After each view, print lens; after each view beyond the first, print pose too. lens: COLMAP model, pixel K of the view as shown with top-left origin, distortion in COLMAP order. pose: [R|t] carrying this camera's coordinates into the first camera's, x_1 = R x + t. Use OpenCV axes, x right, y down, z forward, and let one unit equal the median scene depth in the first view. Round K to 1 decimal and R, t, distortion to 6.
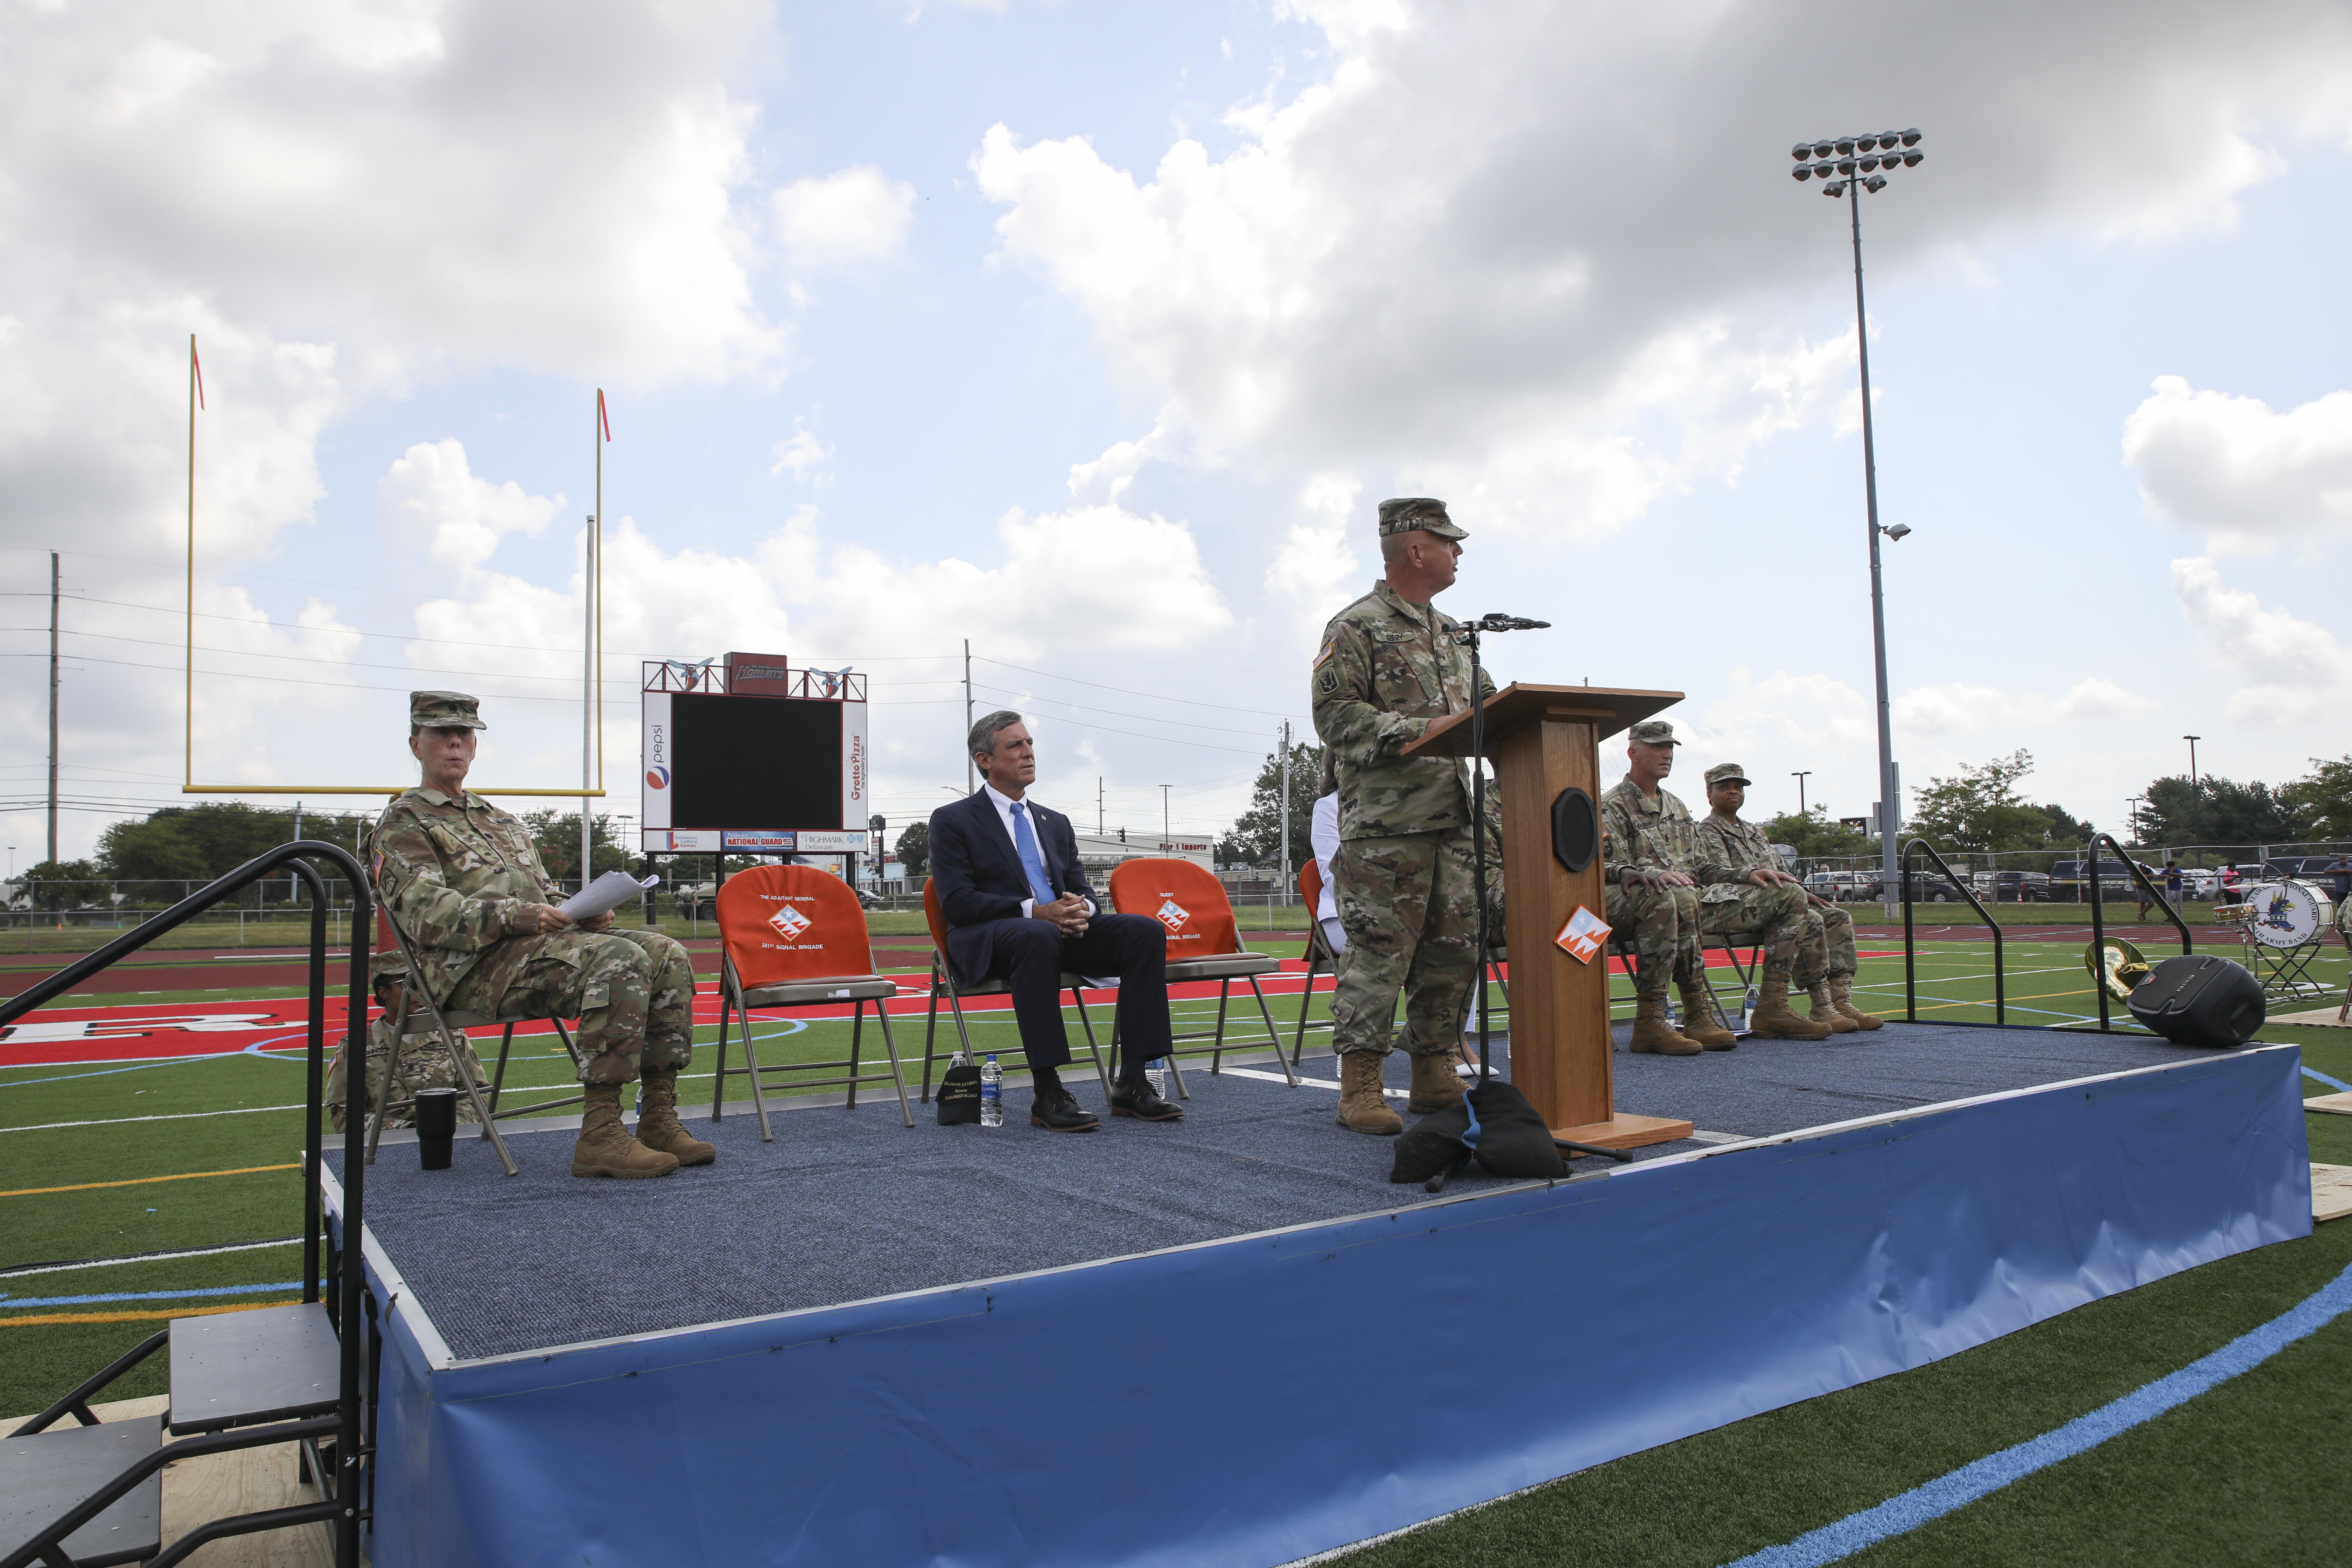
lens RADIAL K [[1826.7, 0, 1234.5], [0, 1826.7, 805.6], [0, 0, 1]] dist [0.014763, 0.001146]
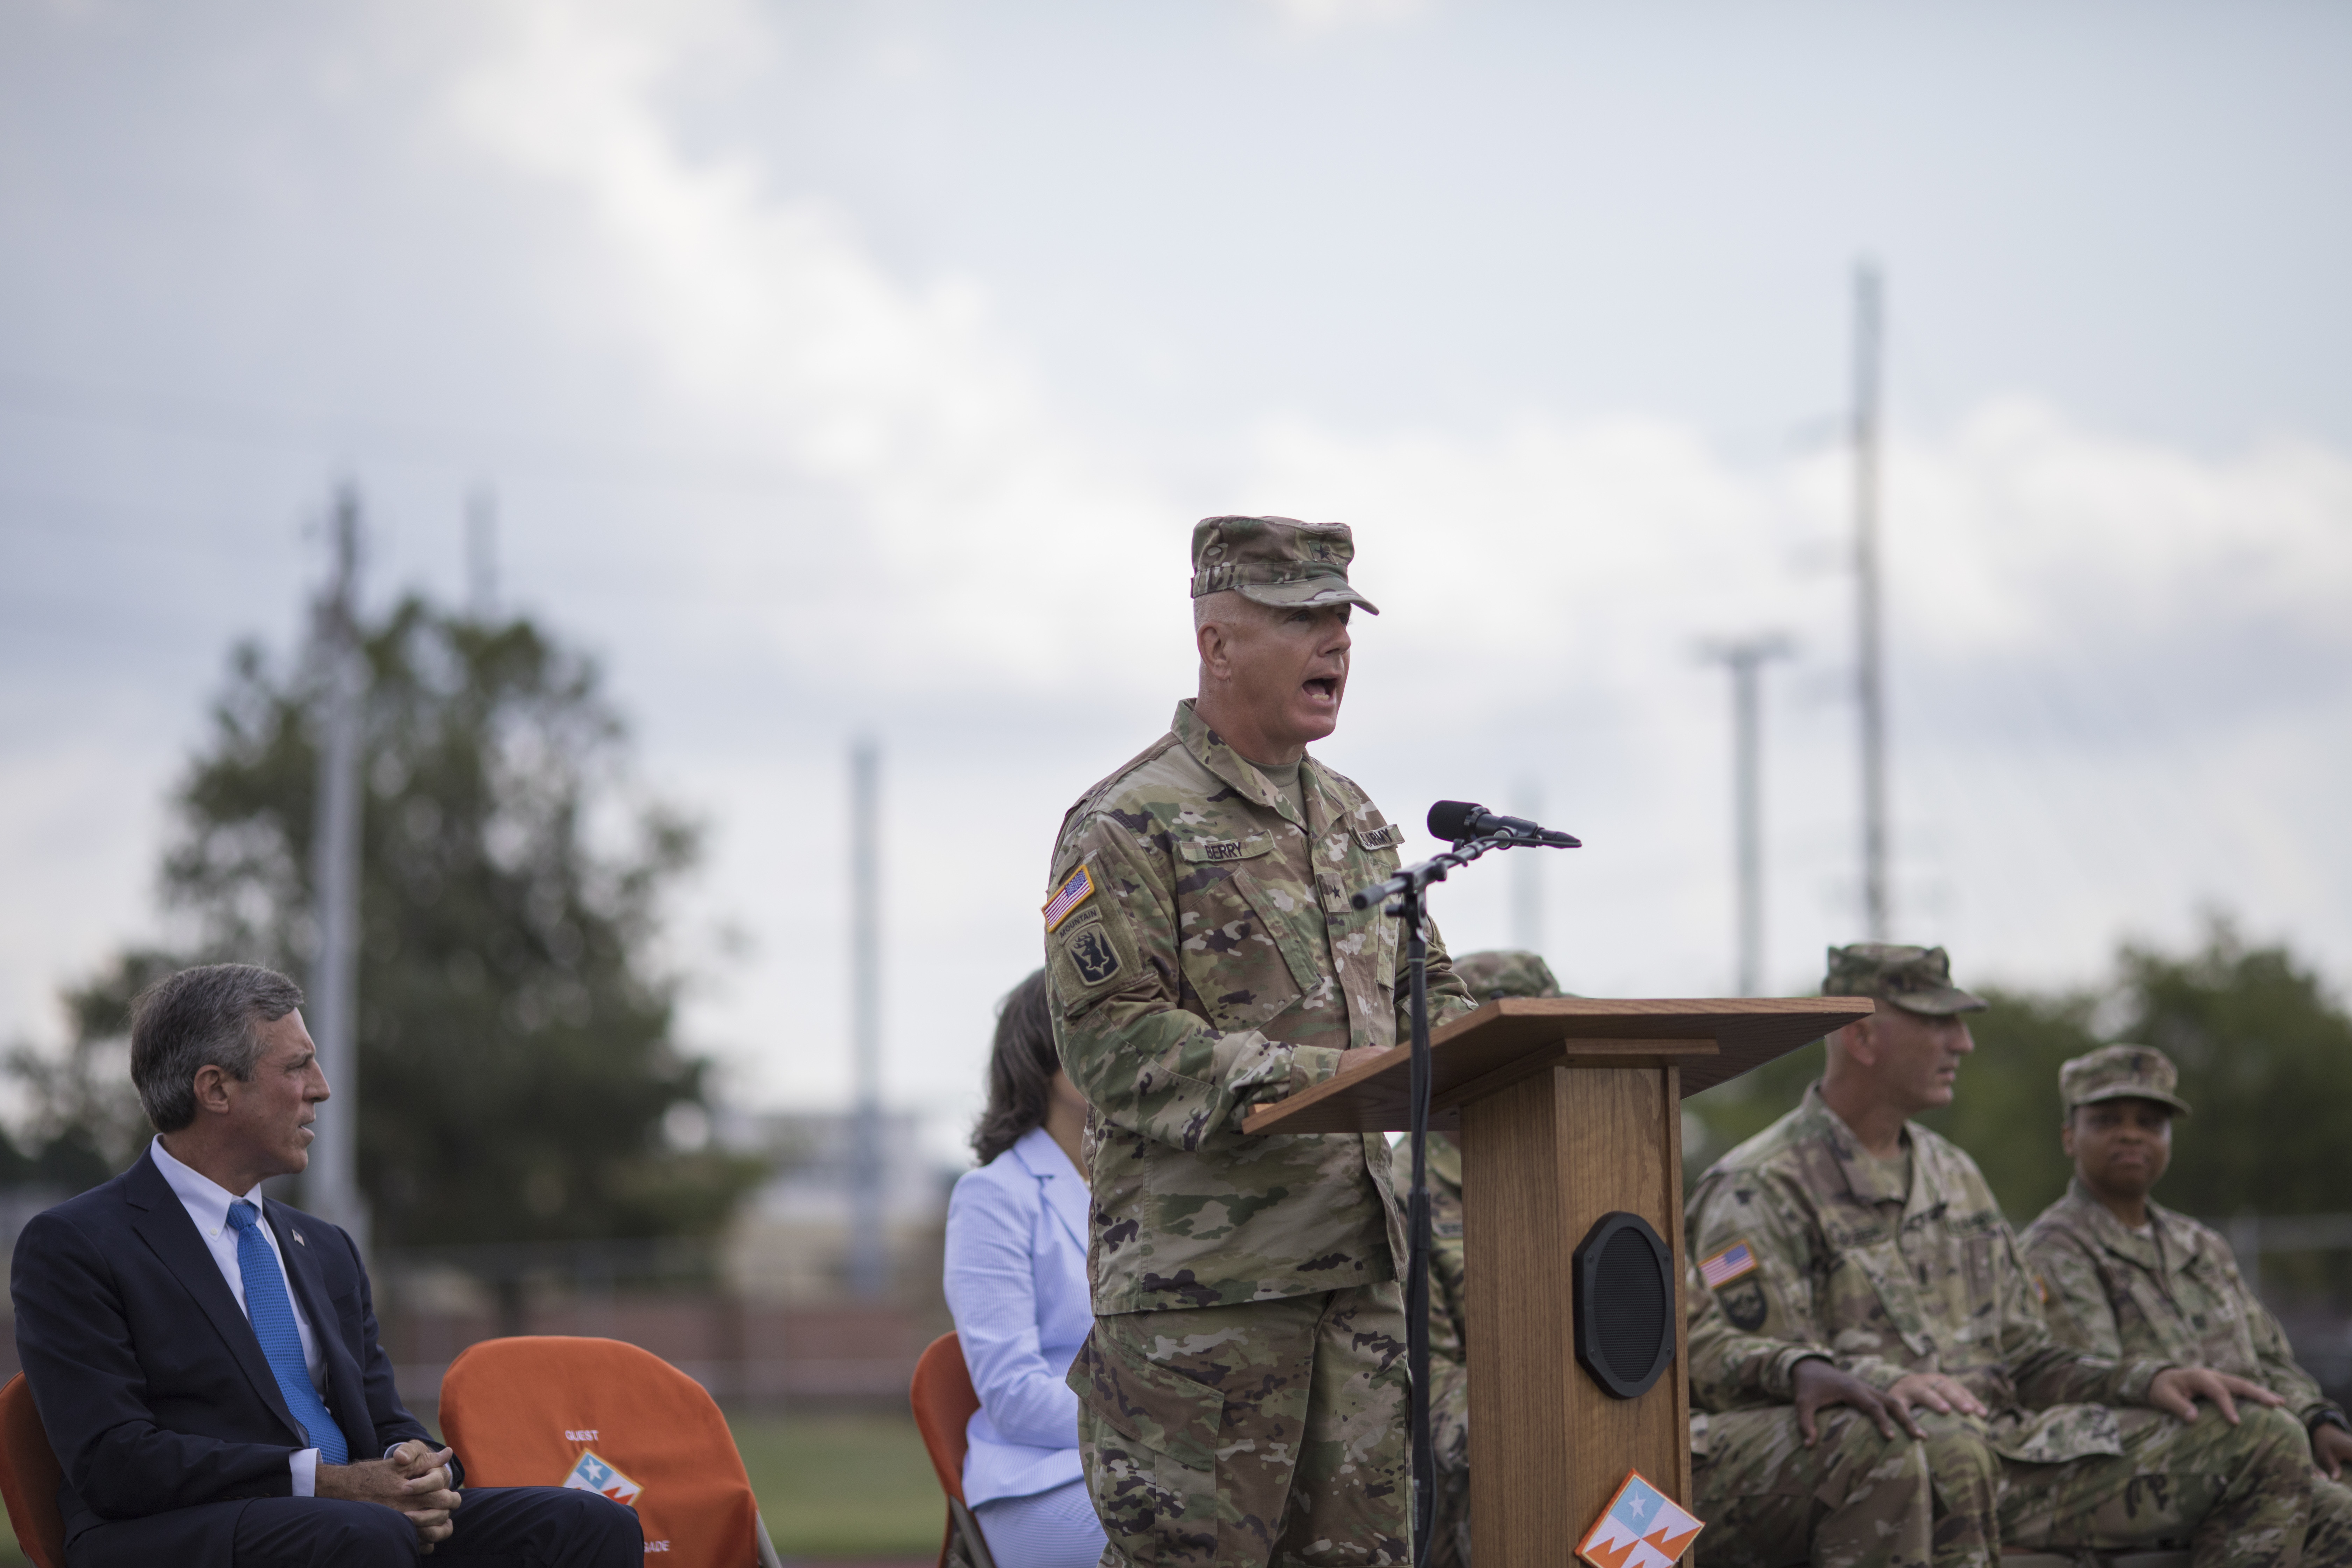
lens RADIAL K [[9416.9, 0, 1177.1], [0, 9416.9, 785.7], [0, 0, 1]] dist [0.663191, 0.000000]
pose [[0.992946, 0.013065, 0.117848, -0.186511], [-0.011434, 0.999829, -0.014502, -0.073641], [-0.118017, 0.013052, 0.992926, -1.213974]]
